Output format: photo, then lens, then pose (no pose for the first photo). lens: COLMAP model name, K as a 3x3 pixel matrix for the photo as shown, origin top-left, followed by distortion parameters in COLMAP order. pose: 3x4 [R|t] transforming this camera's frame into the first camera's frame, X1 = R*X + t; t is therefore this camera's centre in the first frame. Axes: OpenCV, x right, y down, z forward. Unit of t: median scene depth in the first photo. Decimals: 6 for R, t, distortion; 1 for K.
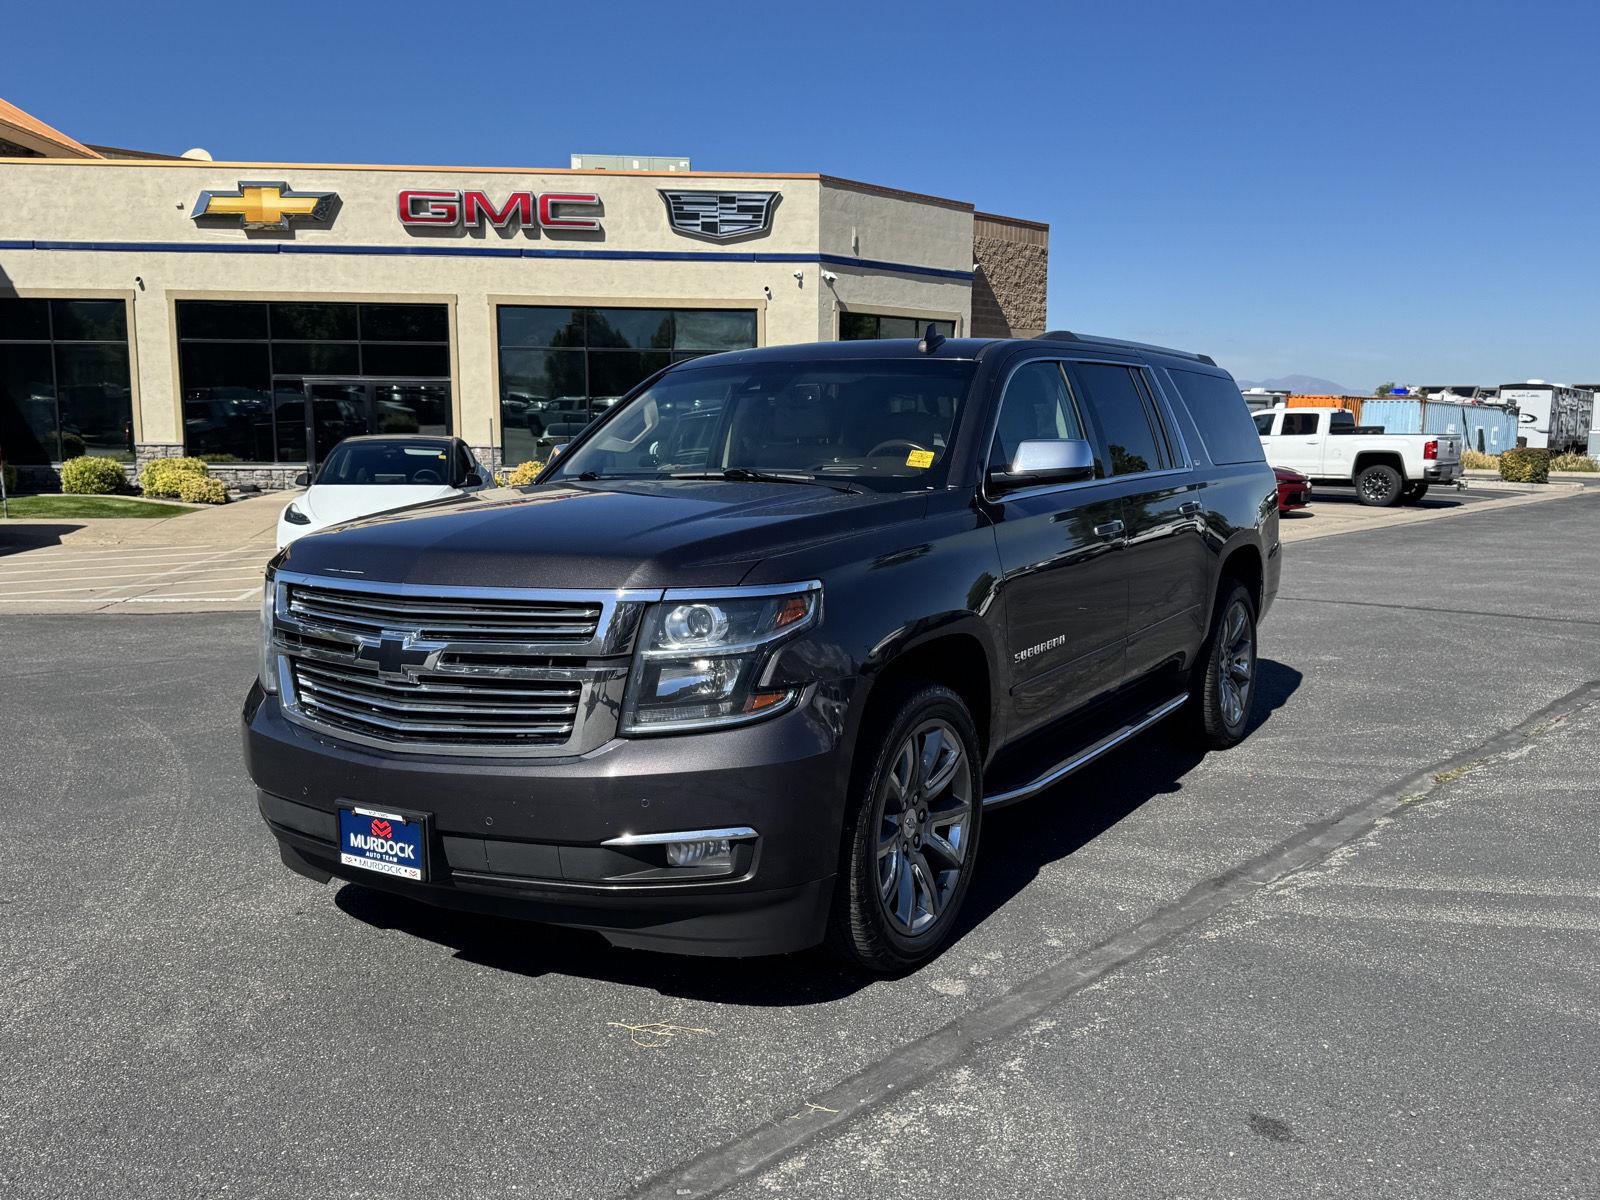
lens RADIAL K [[1374.7, 0, 799.7], [0, 1374.7, 618.6], [0, 0, 1]] dist [0.162297, -0.317340]
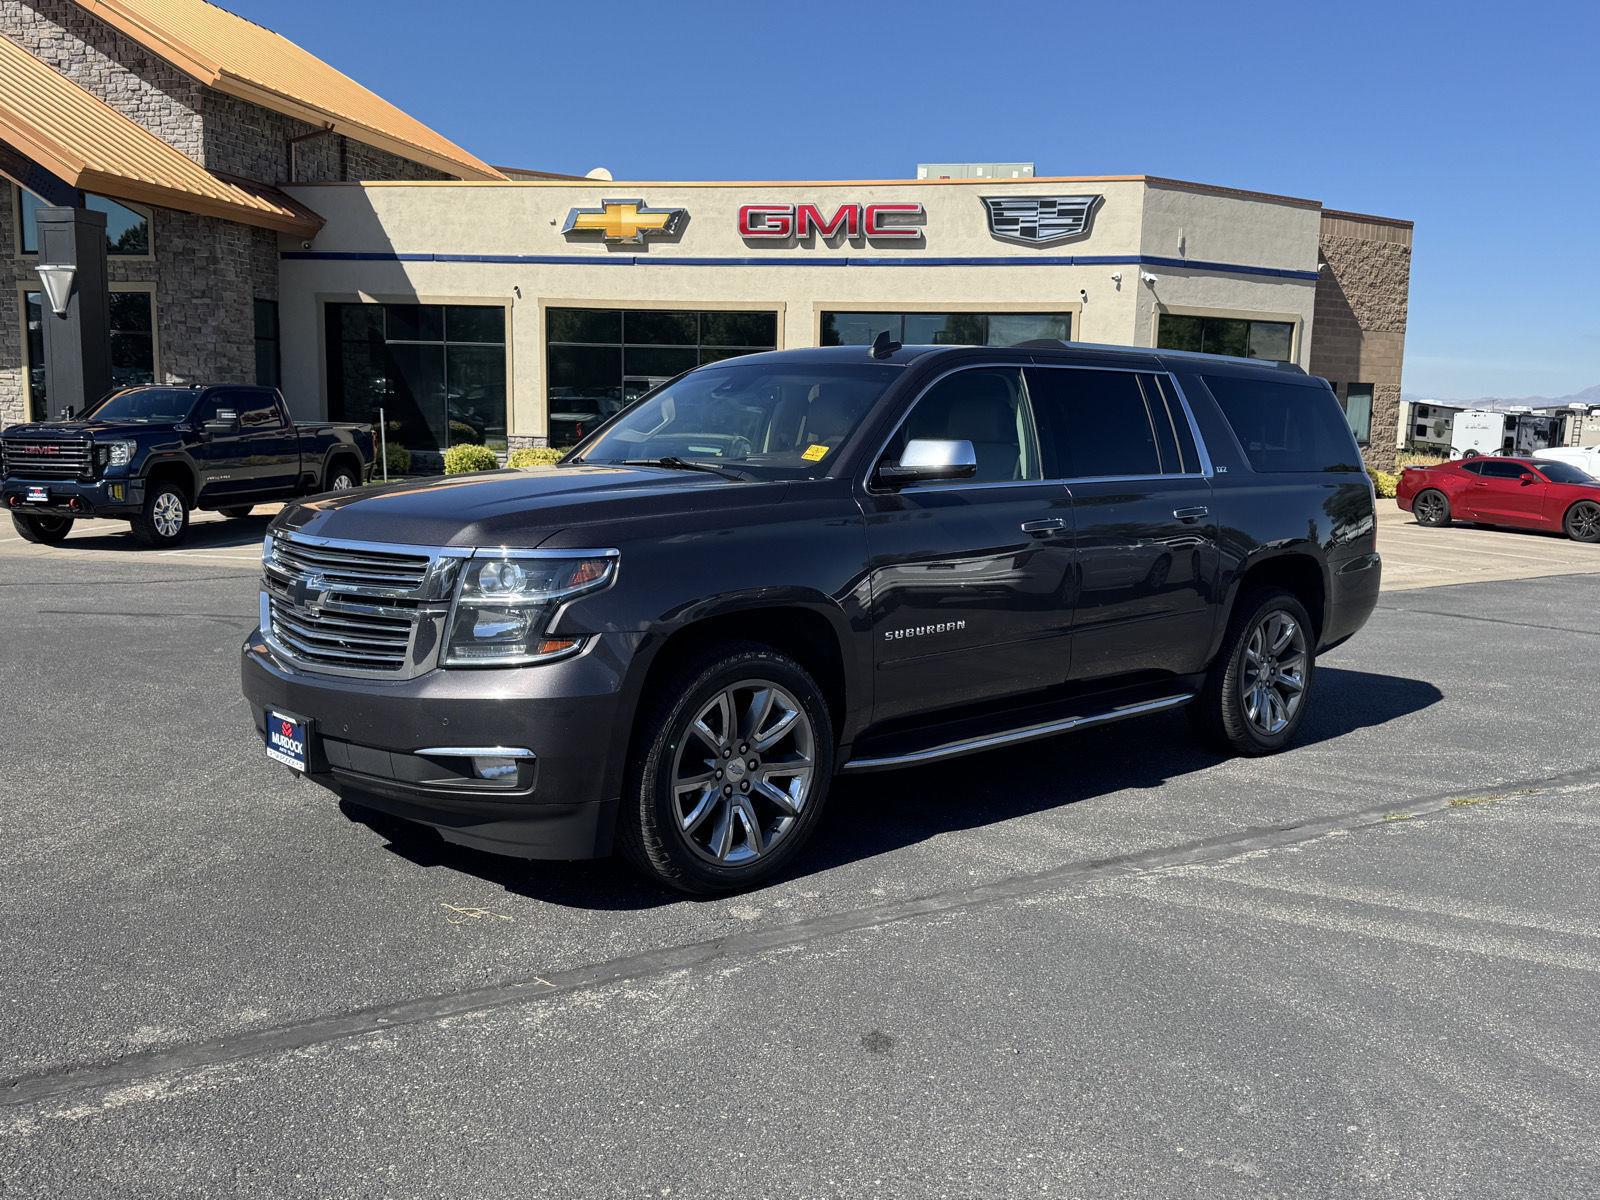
lens RADIAL K [[1373.6, 0, 797.7], [0, 1373.6, 603.7], [0, 0, 1]] dist [0.160781, -0.314594]
pose [[0.962021, 0.056786, -0.267003, 0.064674], [-0.060014, 0.998190, -0.003938, 0.001955], [0.266296, 0.019812, 0.963688, -0.013238]]
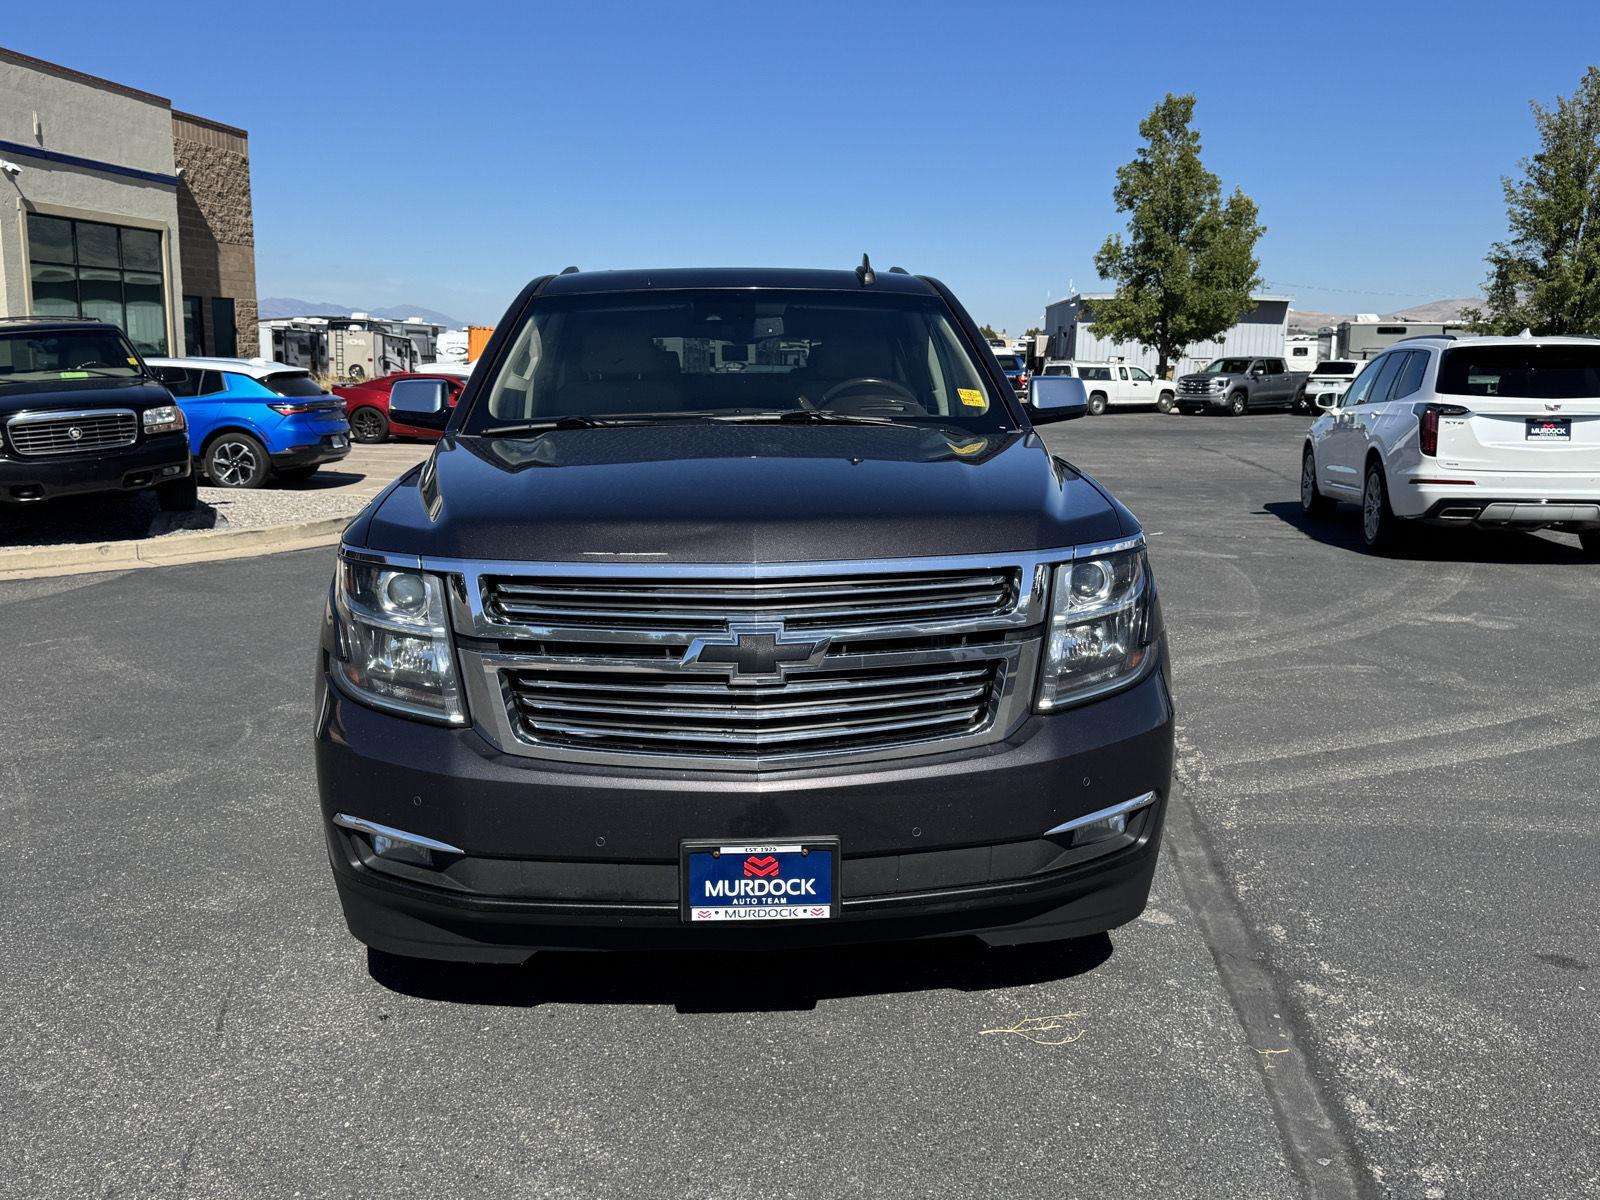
lens RADIAL K [[1392.8, 0, 807.4], [0, 1392.8, 596.6], [0, 0, 1]] dist [0.094464, -0.148406]
pose [[0.819413, -0.089912, 0.566107, -0.098369], [0.071062, 0.995937, 0.055321, -0.006645], [-0.568781, -0.005103, 0.822473, 0.043016]]
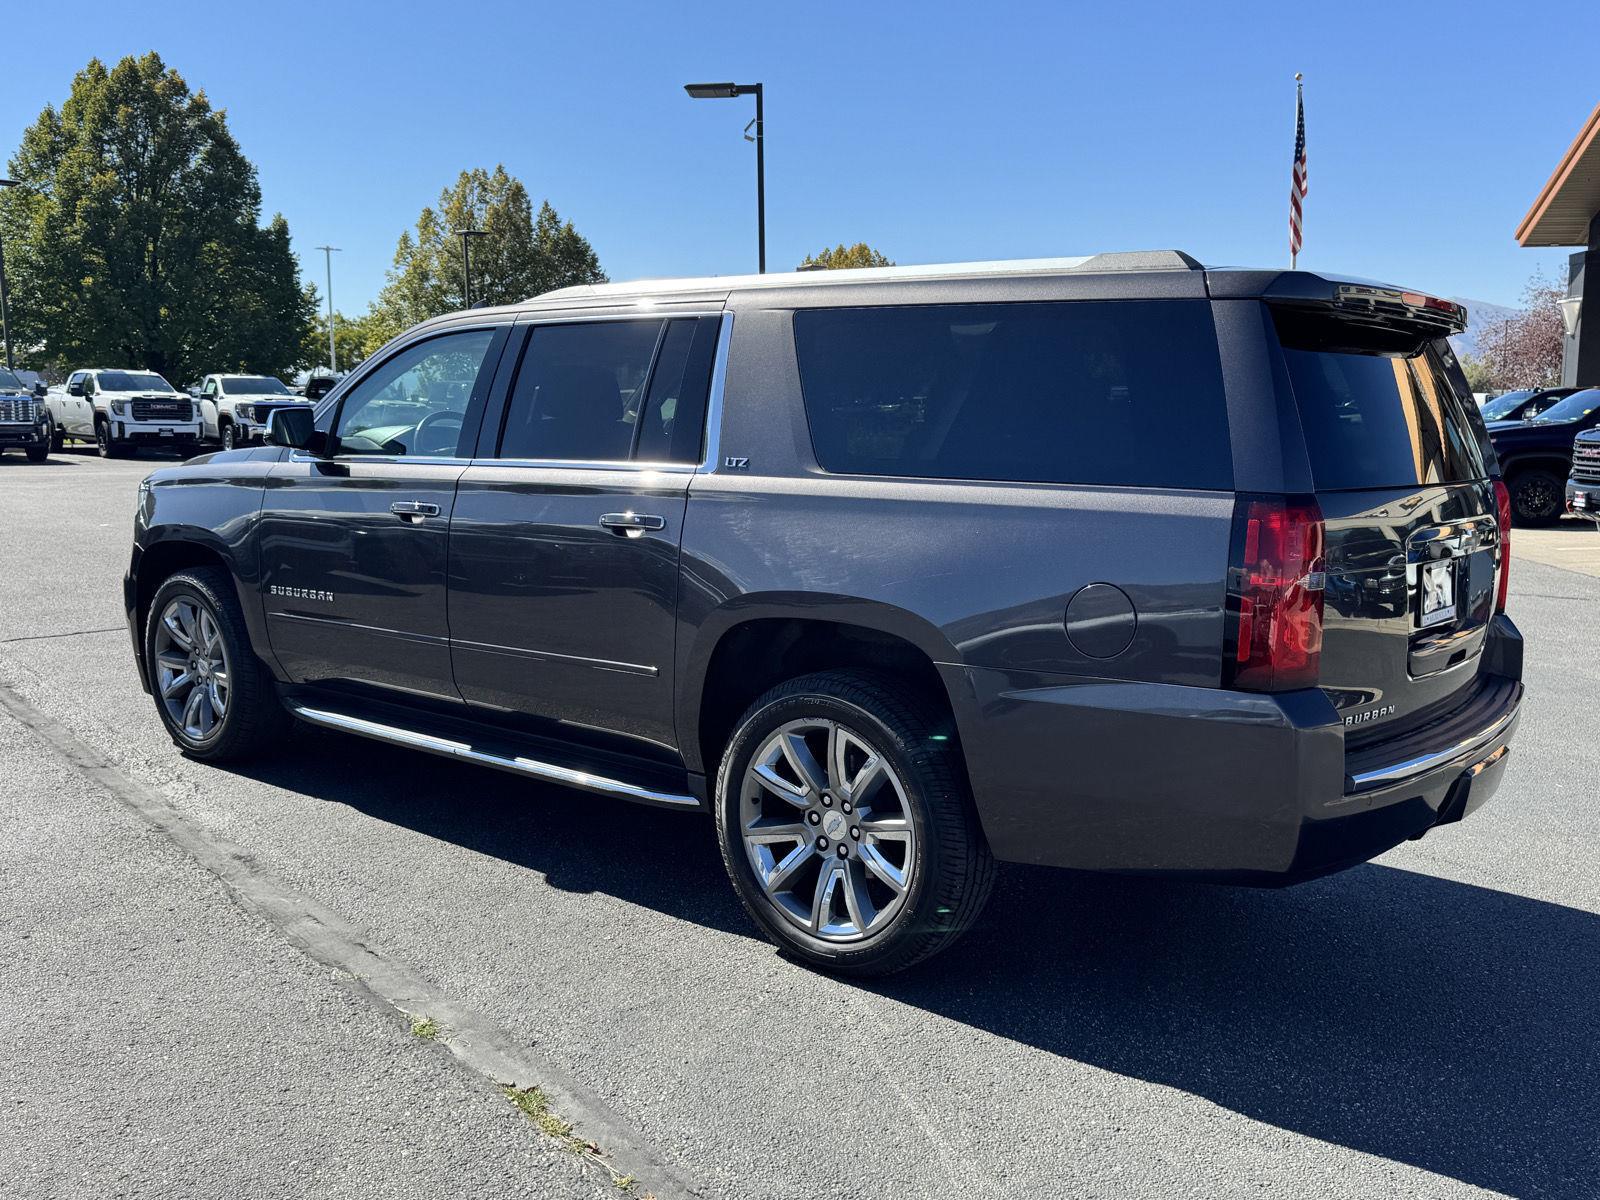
lens RADIAL K [[1391.3, 0, 800.3], [0, 1391.3, 610.9], [0, 0, 1]] dist [0.129337, -0.242832]
pose [[-0.139065, 0.144531, -0.979679, 0.221639], [-0.140703, 0.976372, 0.164016, -0.037427], [0.980237, 0.160653, -0.115443, 0.271824]]
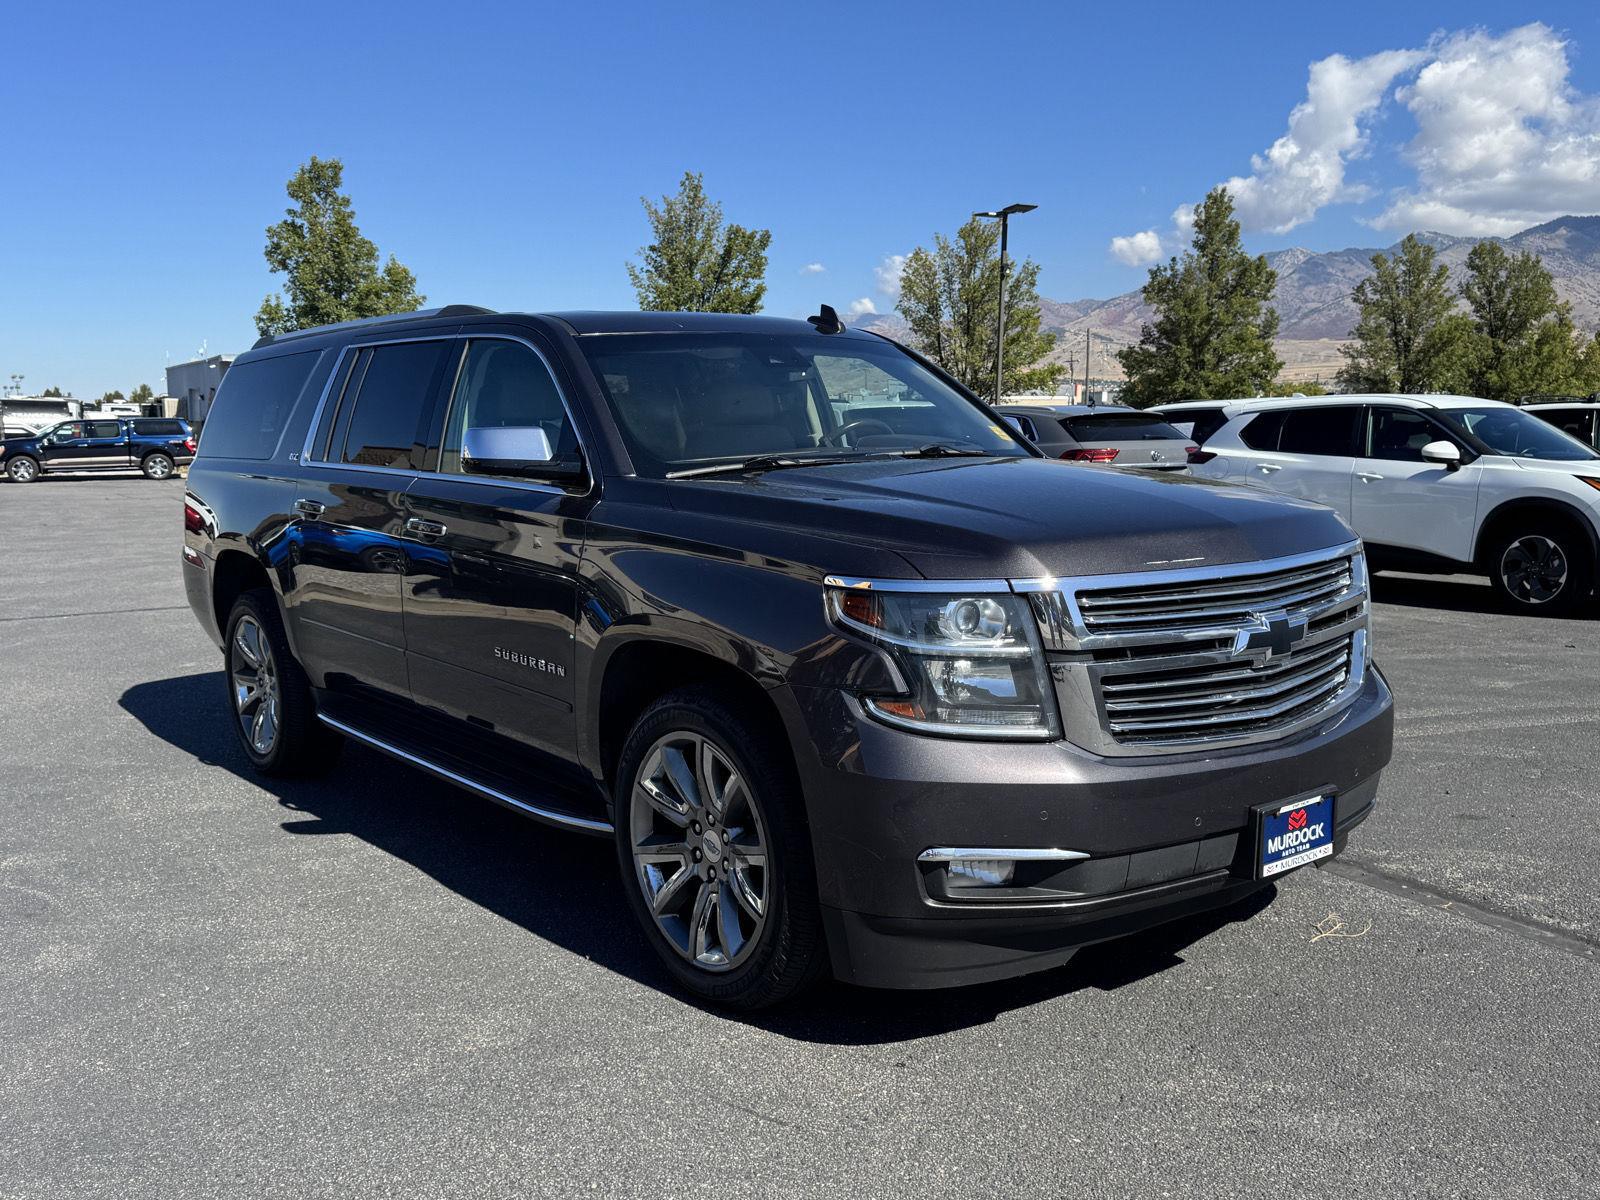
lens RADIAL K [[1392.8, 0, 807.4], [0, 1392.8, 596.6], [0, 0, 1]] dist [0.094464, -0.148406]
pose [[0.343734, -0.114080, 0.932112, -0.174742], [0.131124, 0.988700, 0.072651, -0.015176], [-0.929868, 0.097250, 0.354808, 0.129817]]
